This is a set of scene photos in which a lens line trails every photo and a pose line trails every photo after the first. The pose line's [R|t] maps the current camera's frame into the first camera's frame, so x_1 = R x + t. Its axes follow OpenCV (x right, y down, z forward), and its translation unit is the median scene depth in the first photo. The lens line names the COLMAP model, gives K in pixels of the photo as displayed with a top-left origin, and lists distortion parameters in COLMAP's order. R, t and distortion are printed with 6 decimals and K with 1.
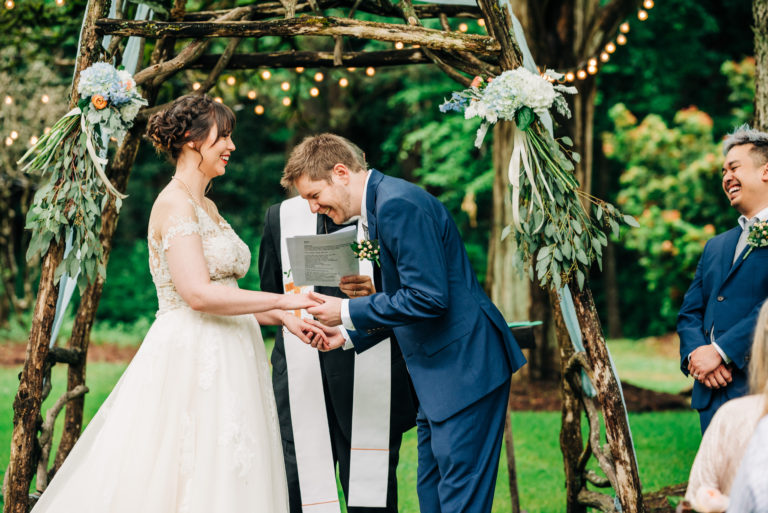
lens RADIAL K [[2727.4, 0, 381.1], [0, 2727.4, 313.3], [0, 0, 1]] dist [0.206648, -0.971856]
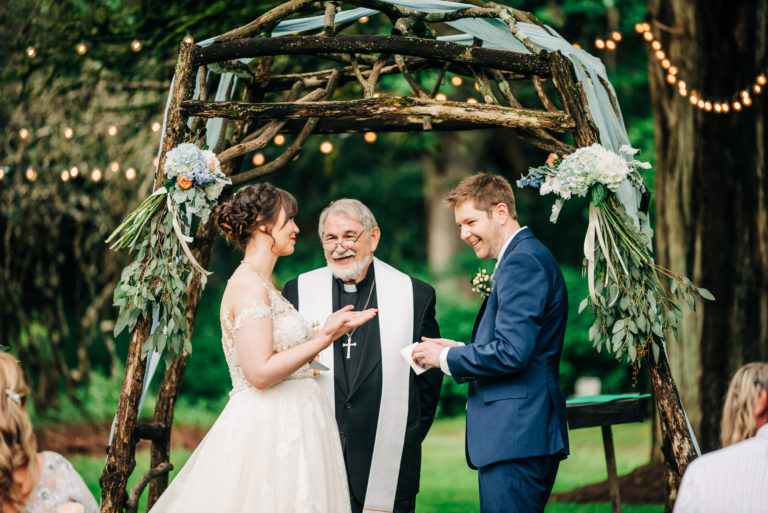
lens RADIAL K [[4466.5, 0, 319.9], [0, 4466.5, 255.2], [0, 0, 1]] dist [1.685417, -7.007220]
pose [[0.997668, -0.008762, -0.067685, 0.060932], [0.006822, 0.999561, -0.028848, -0.000750], [0.067908, 0.028319, 0.997290, -0.668883]]
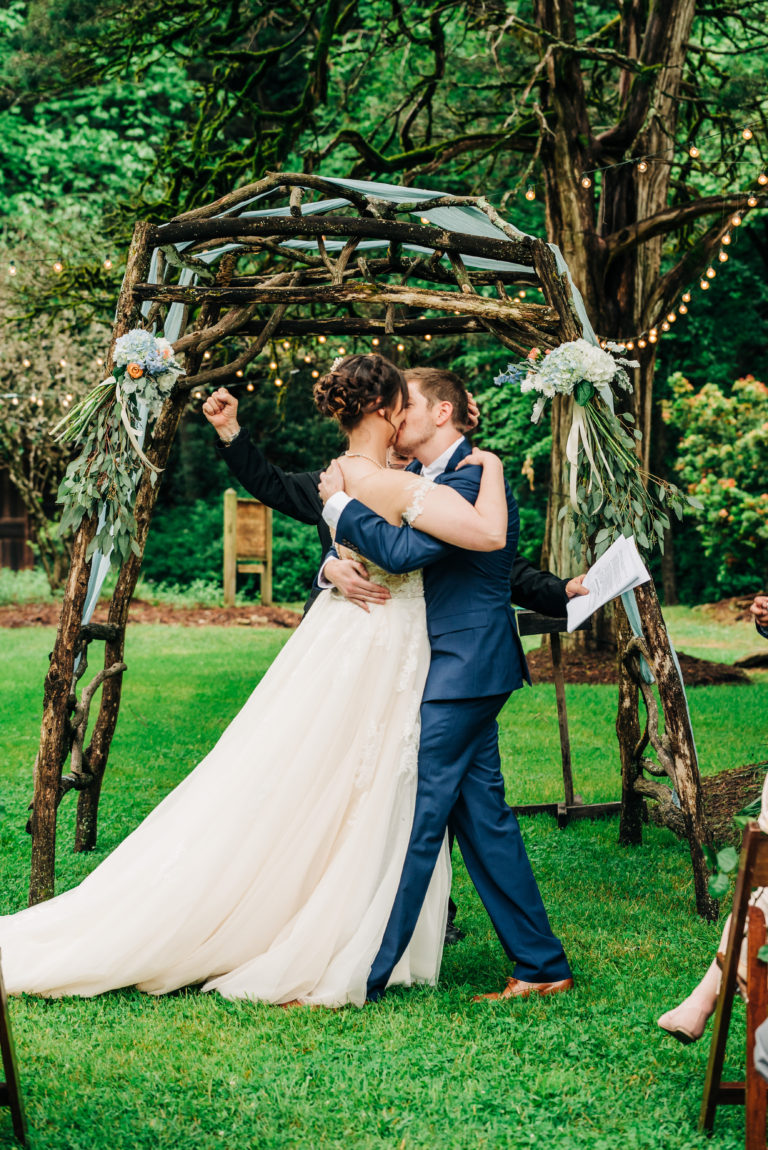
lens RADIAL K [[2637.2, 0, 384.0], [0, 2637.2, 575.0], [0, 0, 1]] dist [-0.171652, 0.405777]
pose [[0.999675, 0.013025, -0.021927, 0.004217], [-0.012947, 0.999909, 0.003711, -0.010715], [0.021973, -0.003426, 0.999753, 0.087697]]
